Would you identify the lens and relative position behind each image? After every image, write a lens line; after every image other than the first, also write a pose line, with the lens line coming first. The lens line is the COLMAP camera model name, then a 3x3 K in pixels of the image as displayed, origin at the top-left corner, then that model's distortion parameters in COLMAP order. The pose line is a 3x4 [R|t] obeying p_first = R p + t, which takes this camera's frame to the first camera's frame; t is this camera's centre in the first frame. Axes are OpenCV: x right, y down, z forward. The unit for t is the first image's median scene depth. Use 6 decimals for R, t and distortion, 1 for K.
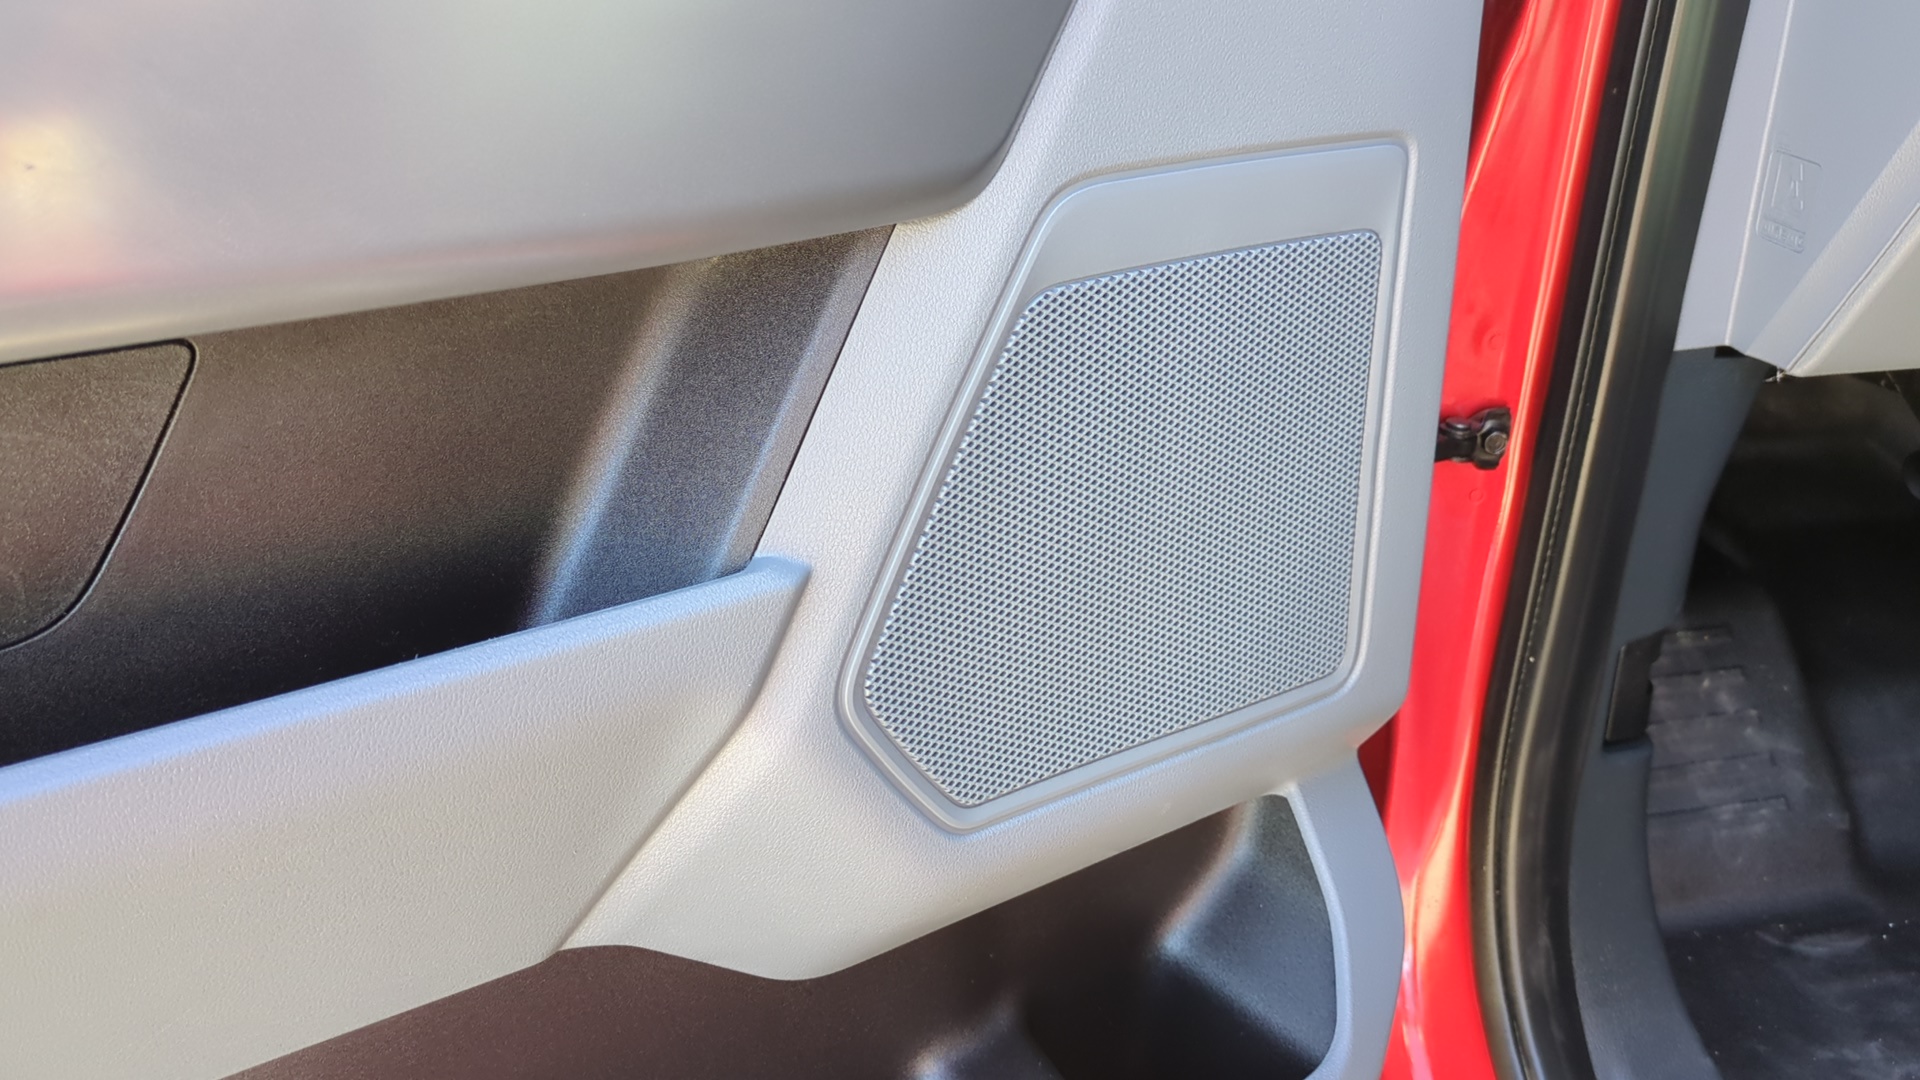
lens RADIAL K [[1664.0, 0, 968.0], [0, 1664.0, 504.8], [0, 0, 1]] dist [0.045074, -0.004558]
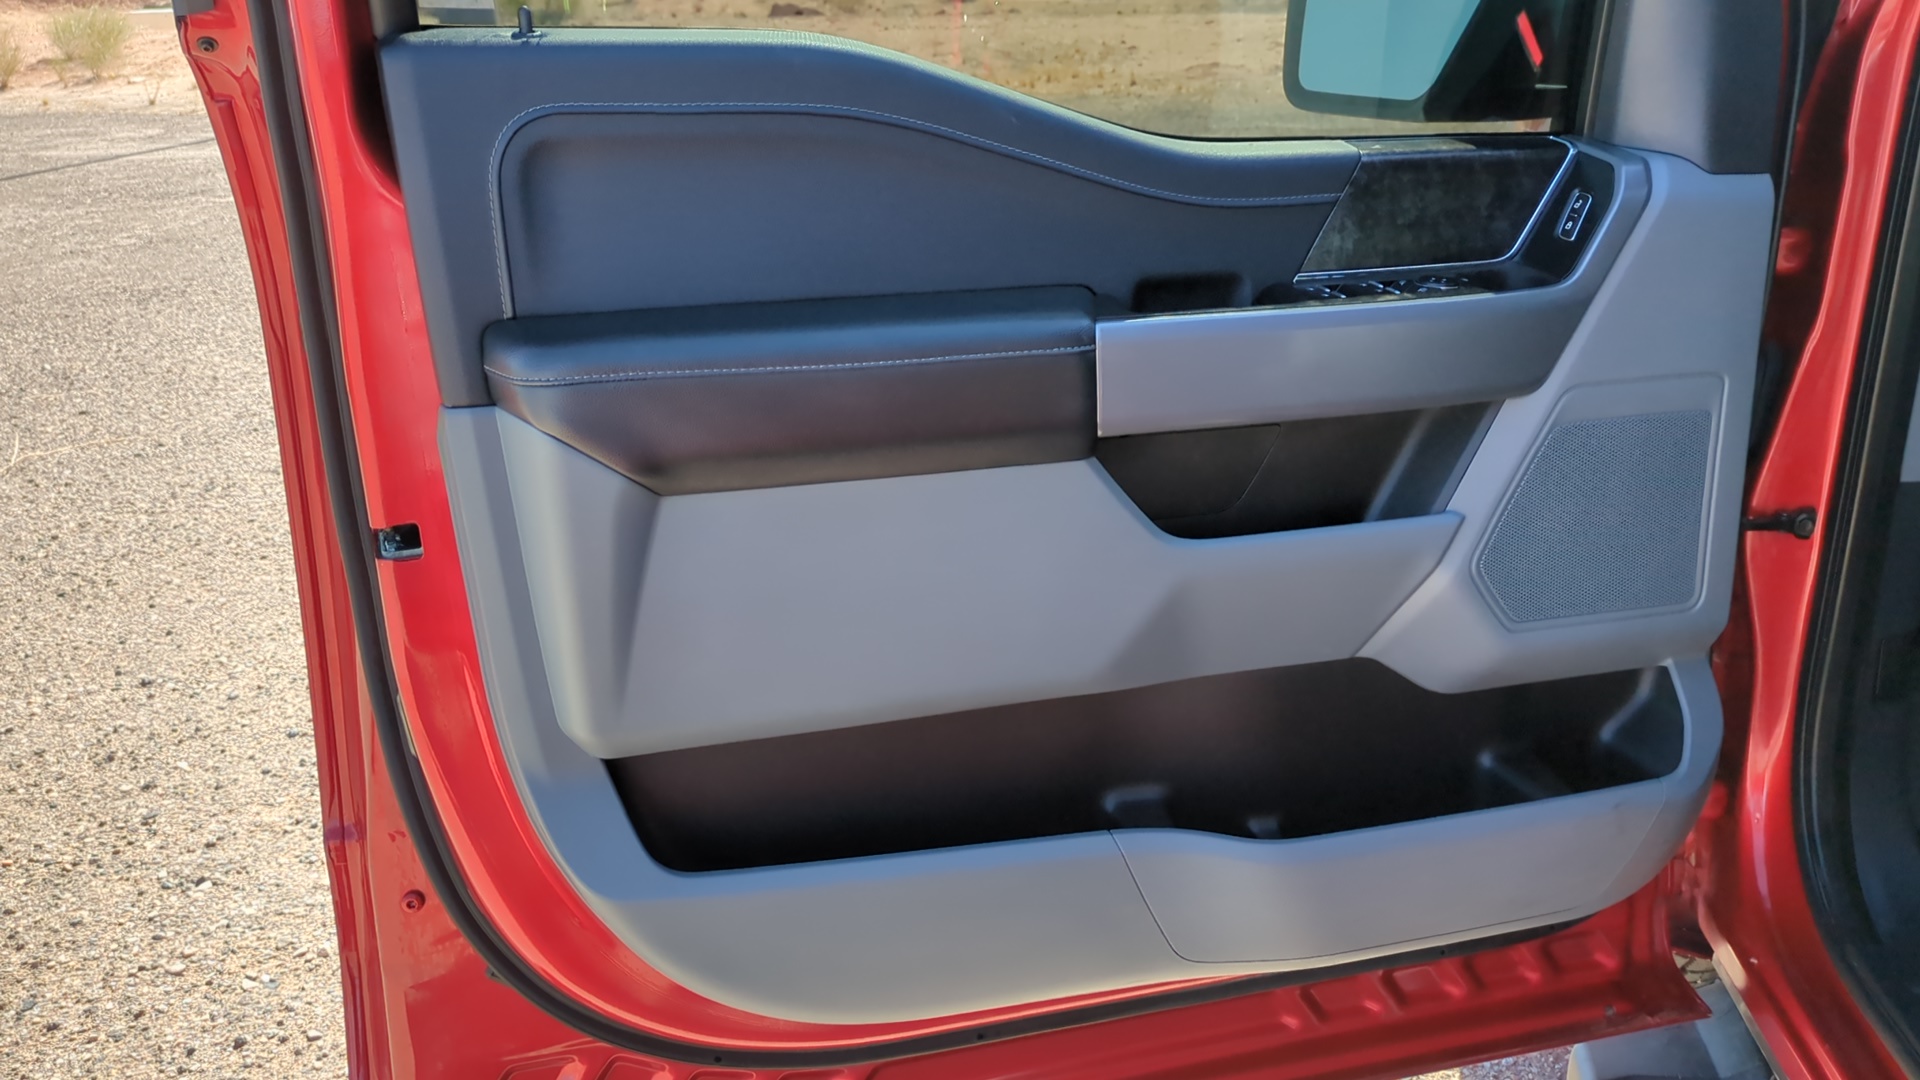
lens RADIAL K [[1637.1, 0, 962.9], [0, 1637.1, 546.6], [0, 0, 1]] dist [0.073230, -0.074473]
pose [[0.945722, 0.070492, -0.317241, -0.008175], [-0.099617, 0.992079, -0.076524, 0.359266], [0.309333, 0.103973, 0.945253, -1.771034]]
